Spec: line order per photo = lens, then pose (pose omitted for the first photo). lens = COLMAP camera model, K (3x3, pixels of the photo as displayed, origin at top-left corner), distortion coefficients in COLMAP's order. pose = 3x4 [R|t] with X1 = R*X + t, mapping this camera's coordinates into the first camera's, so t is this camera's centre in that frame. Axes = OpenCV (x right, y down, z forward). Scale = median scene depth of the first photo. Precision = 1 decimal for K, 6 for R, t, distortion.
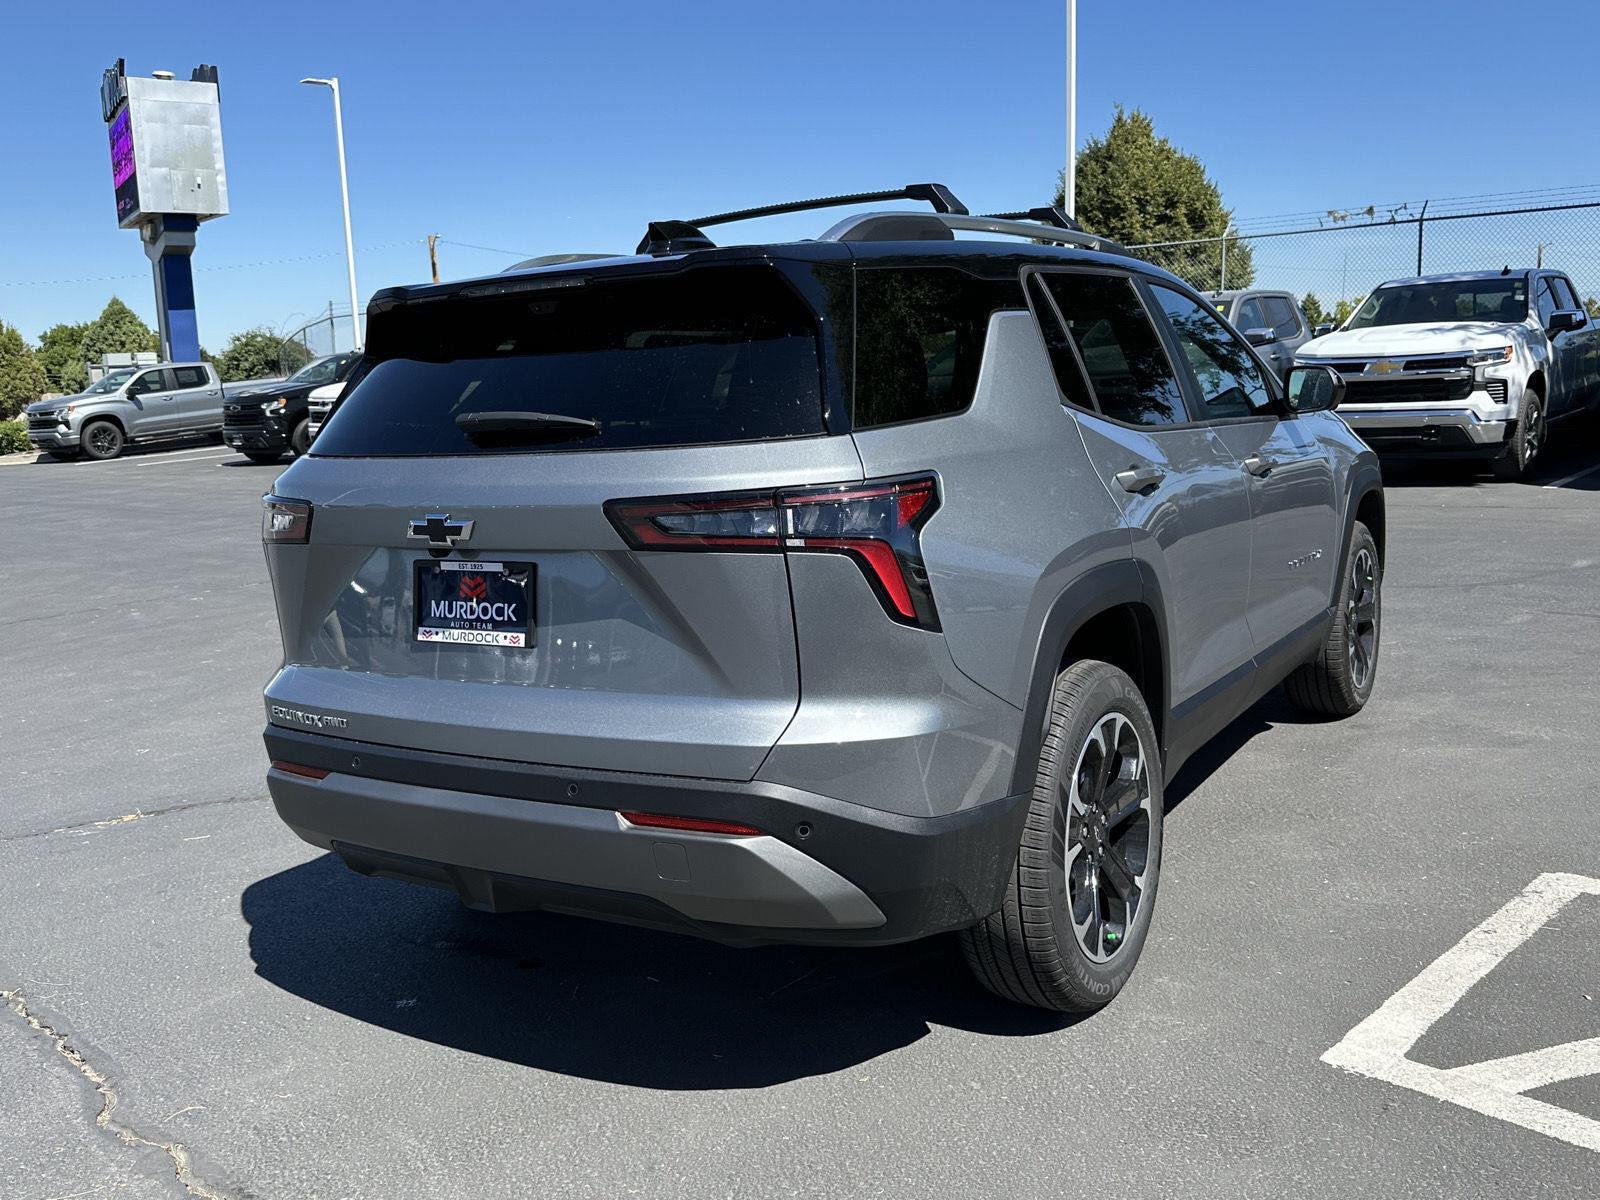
lens RADIAL K [[1364.7, 0, 796.9], [0, 1364.7, 600.3], [0, 0, 1]] dist [0.133554, -0.252802]
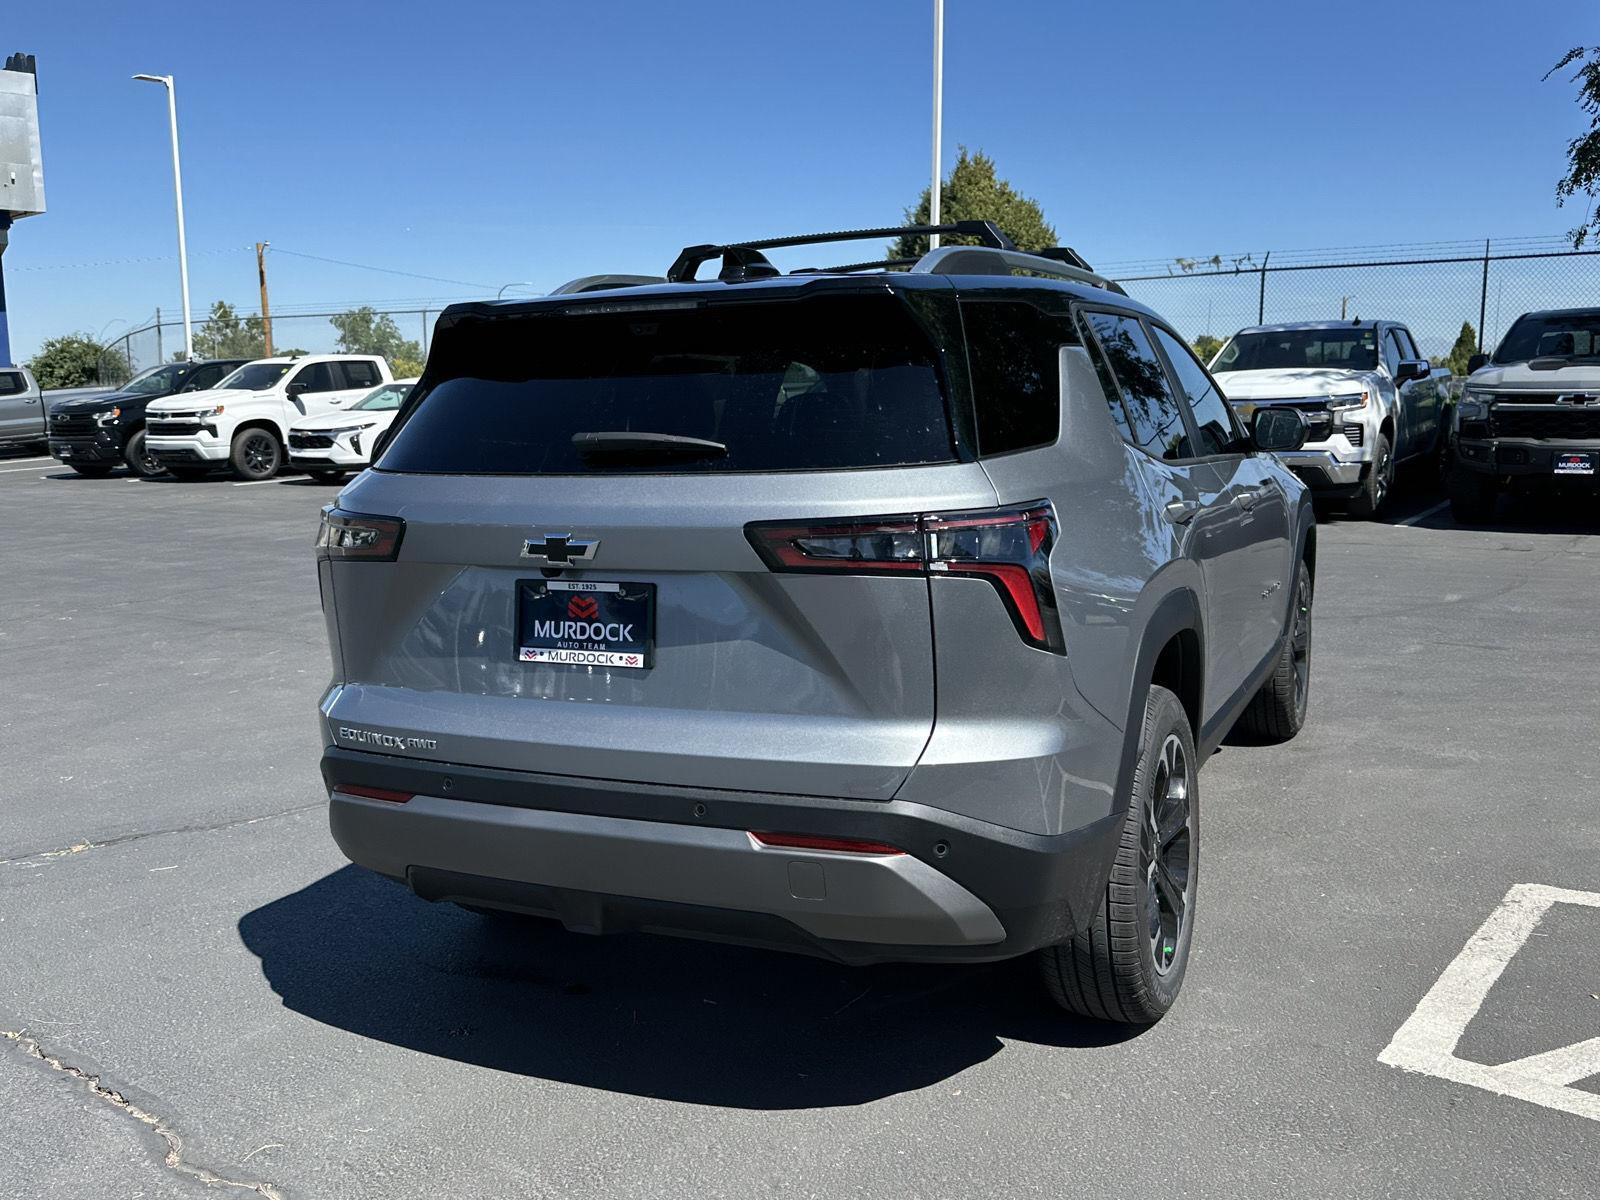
lens RADIAL K [[1374.6, 0, 800.0], [0, 1374.6, 600.0], [0, 0, 1]] dist [0.096785, -0.182857]
pose [[0.992655, 0.010909, 0.120485, -0.192262], [-0.008574, 0.999766, -0.019884, 0.003448], [-0.120674, 0.018705, 0.992516, -0.010065]]
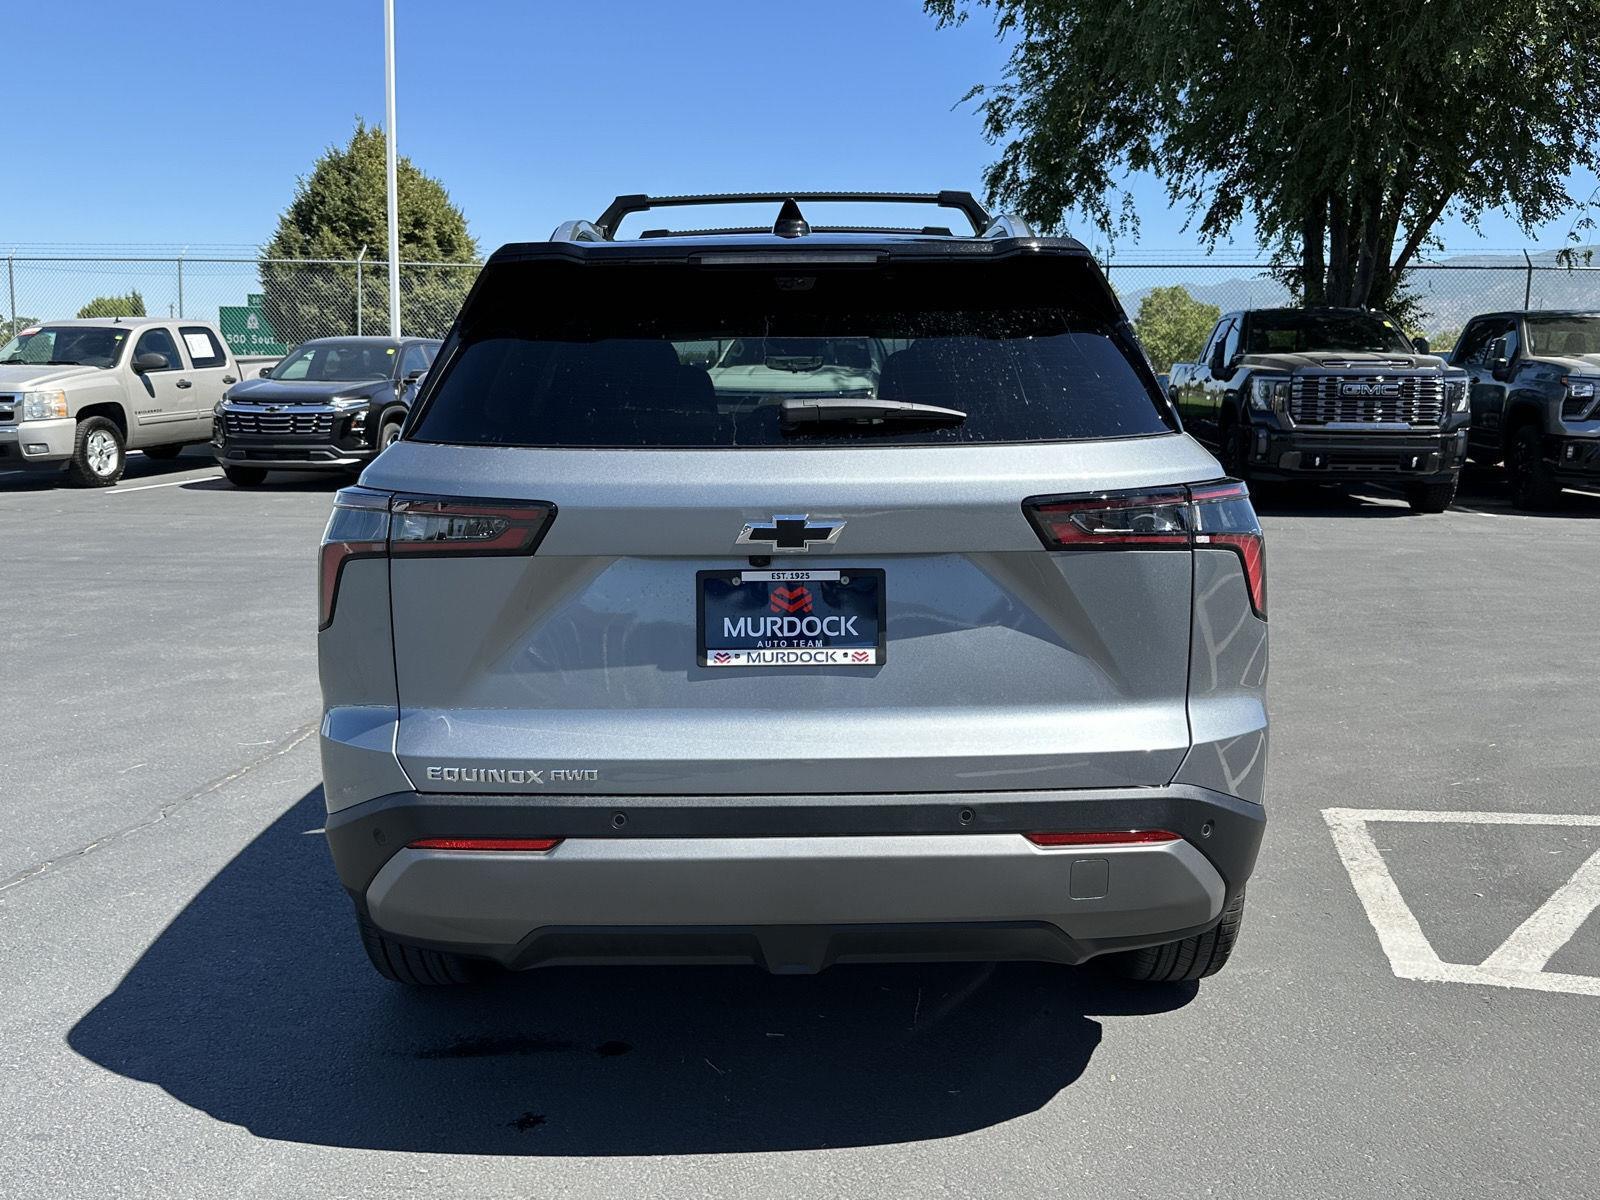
lens RADIAL K [[1374.6, 0, 800.0], [0, 1374.6, 600.0], [0, 0, 1]] dist [0.096785, -0.182857]
pose [[0.849911, -0.033289, 0.525874, -0.658489], [0.041743, 0.999119, -0.004217, -0.005207], [-0.525270, 0.025536, 0.850552, 0.249434]]
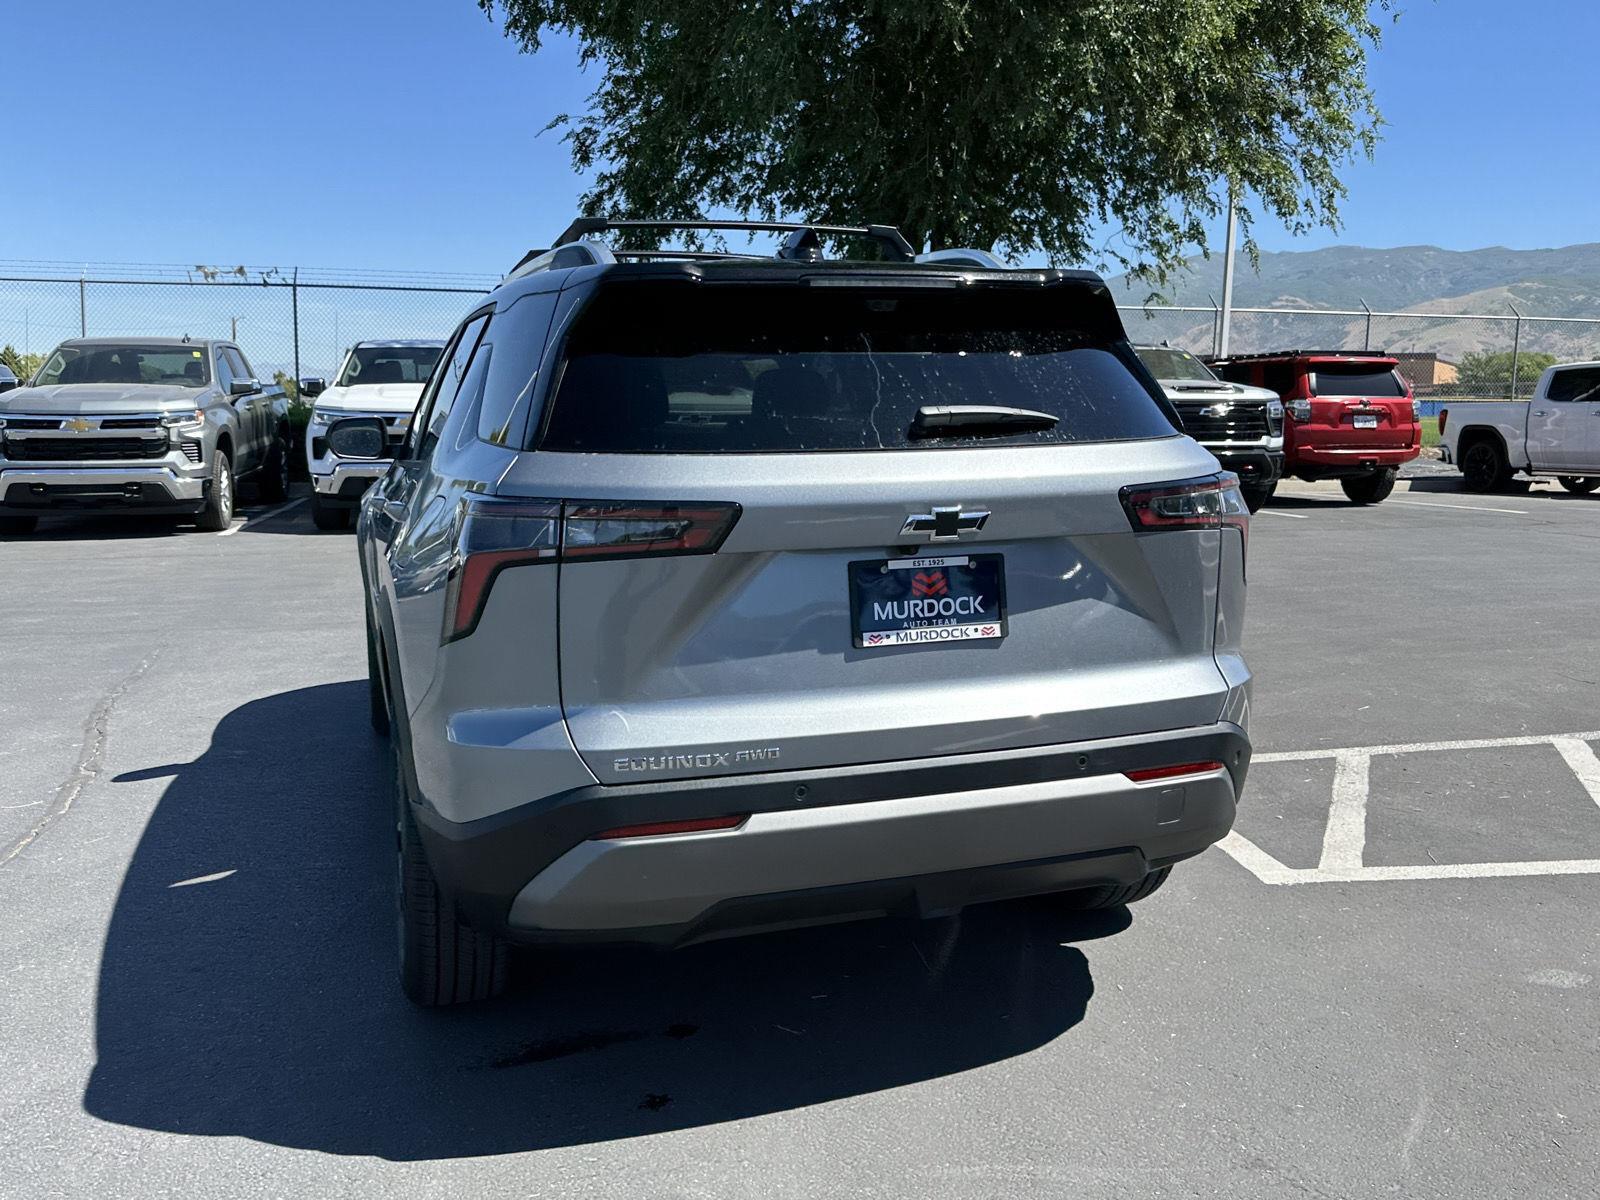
lens RADIAL K [[1364.7, 0, 796.9], [0, 1364.7, 600.3], [0, 0, 1]] dist [0.133554, -0.252802]
pose [[0.637773, -0.061916, 0.767732, -1.000469], [0.096163, 0.995366, 0.000389, -0.007072], [-0.764198, 0.073579, 0.640771, 0.430863]]
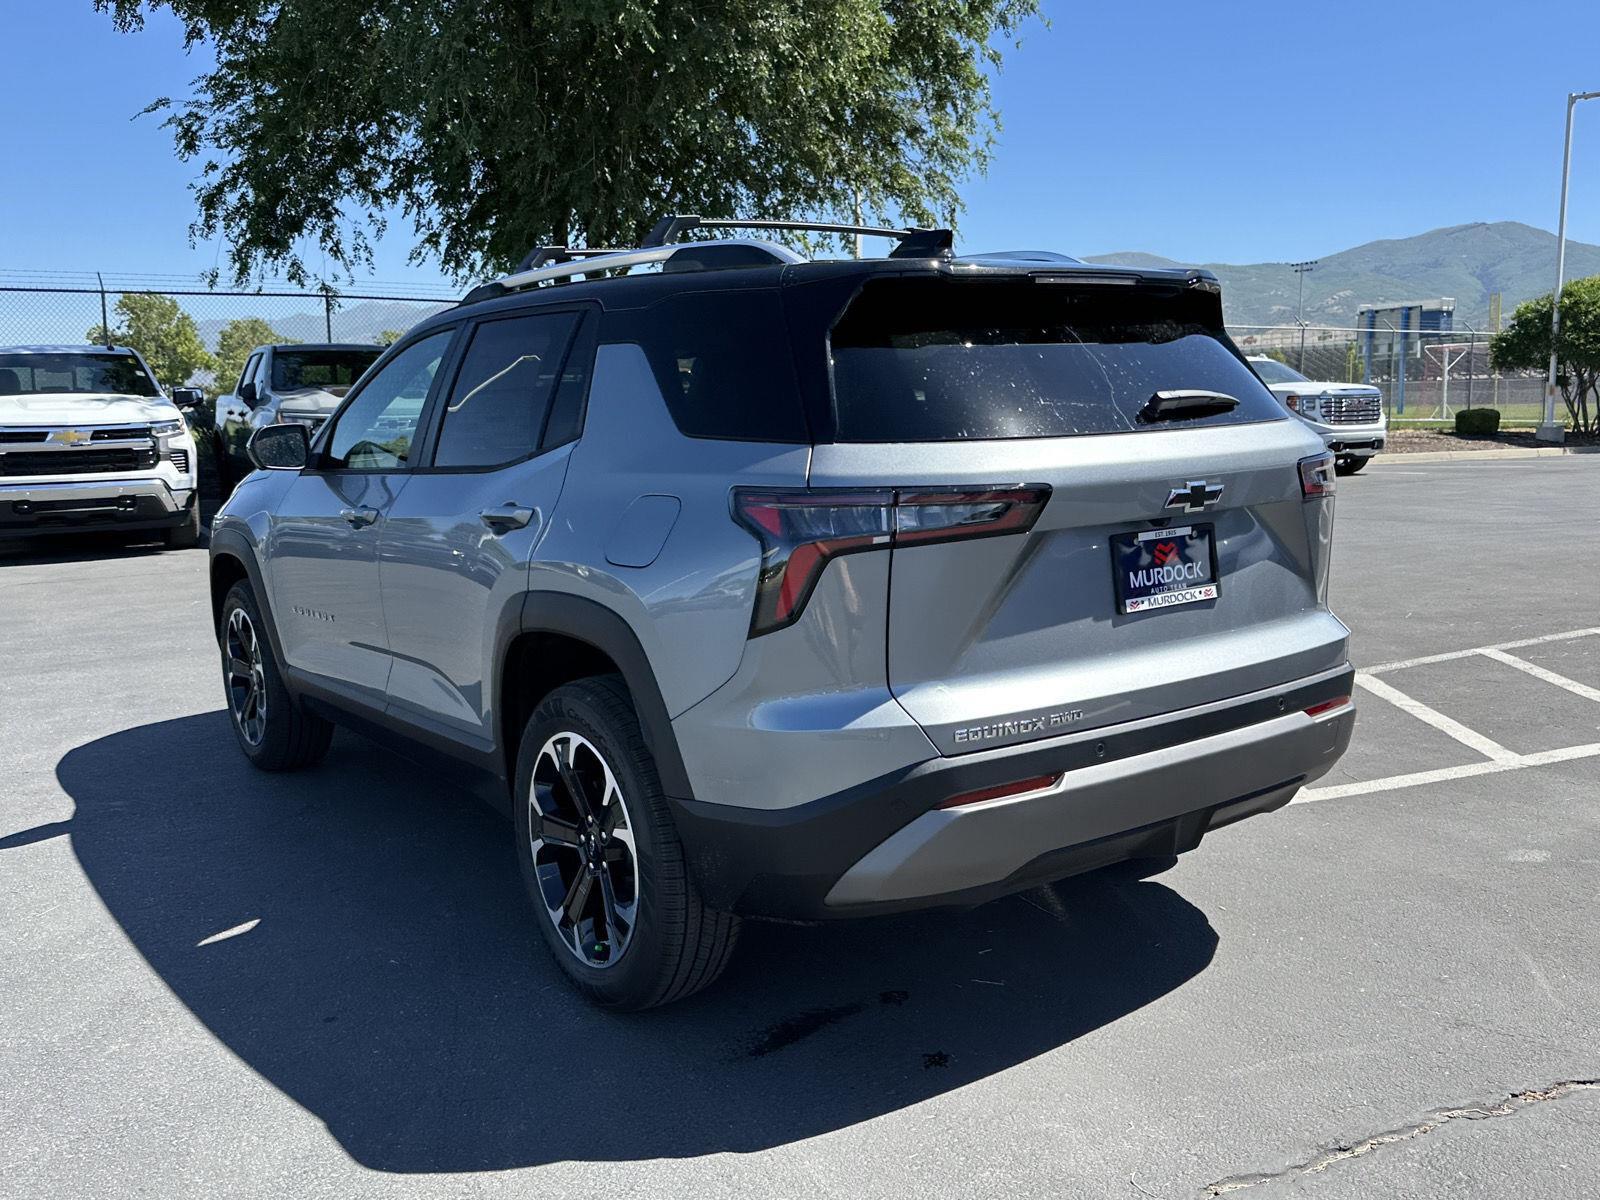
lens RADIAL K [[1362.7, 0, 815.6], [0, 1362.7, 612.8], [0, 0, 1]] dist [0.179401, -0.358127]
pose [[0.372539, -0.099136, 0.922706, -1.286852], [0.154028, 0.987092, 0.043866, -0.050768], [-0.915145, 0.125781, 0.383000, 0.808566]]
